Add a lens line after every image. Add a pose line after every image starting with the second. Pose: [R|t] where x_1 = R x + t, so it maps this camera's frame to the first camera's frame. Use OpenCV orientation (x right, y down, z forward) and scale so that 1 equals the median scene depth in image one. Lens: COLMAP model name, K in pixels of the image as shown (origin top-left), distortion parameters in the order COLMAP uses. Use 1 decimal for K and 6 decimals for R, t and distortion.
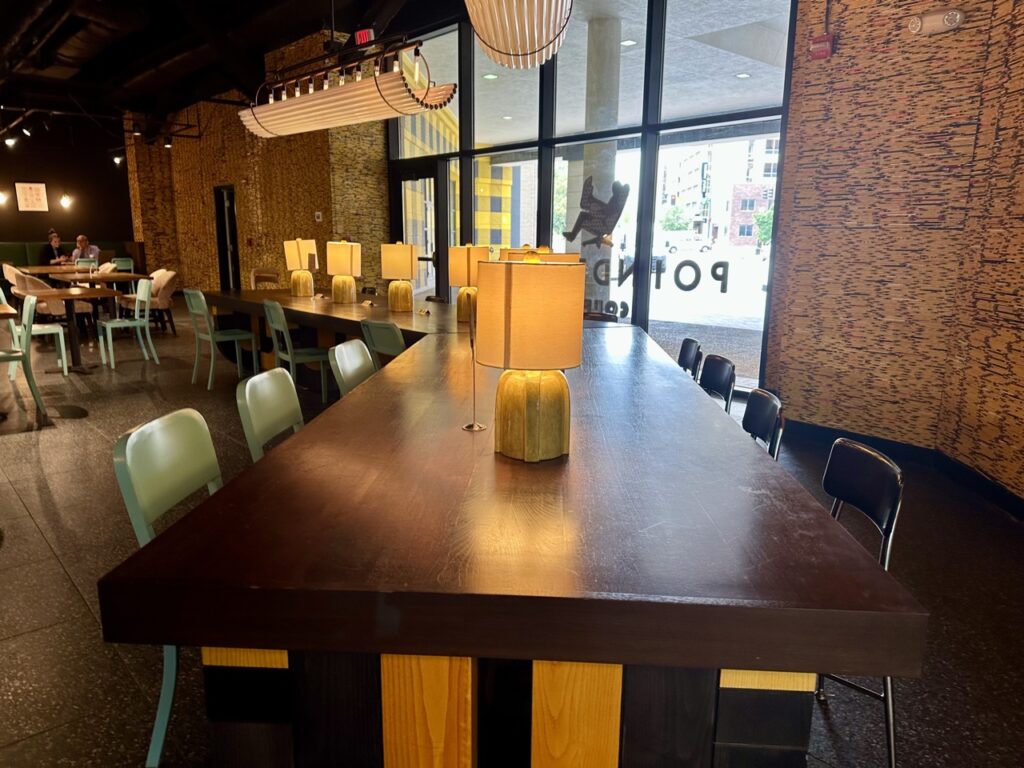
lens RADIAL K [[723.8, 0, 511.6], [0, 723.8, 385.8], [0, 0, 1]] dist [0.006548, 0.000204]
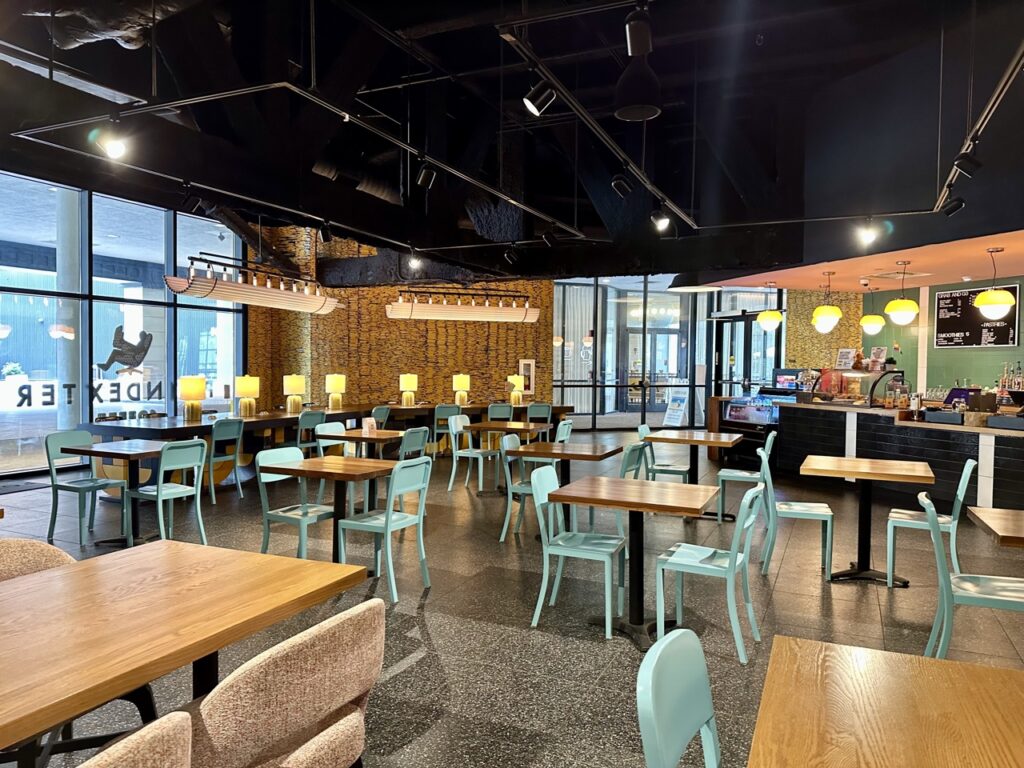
lens RADIAL K [[723.8, 0, 511.7], [0, 723.8, 385.8], [0, 0, 1]] dist [0.006548, 0.000204]
pose [[-0.405247, -0.039614, 0.913348, -1.499355], [0.166831, 0.979080, 0.116486, -0.216680], [-0.898856, 0.199581, -0.390161, 0.908639]]
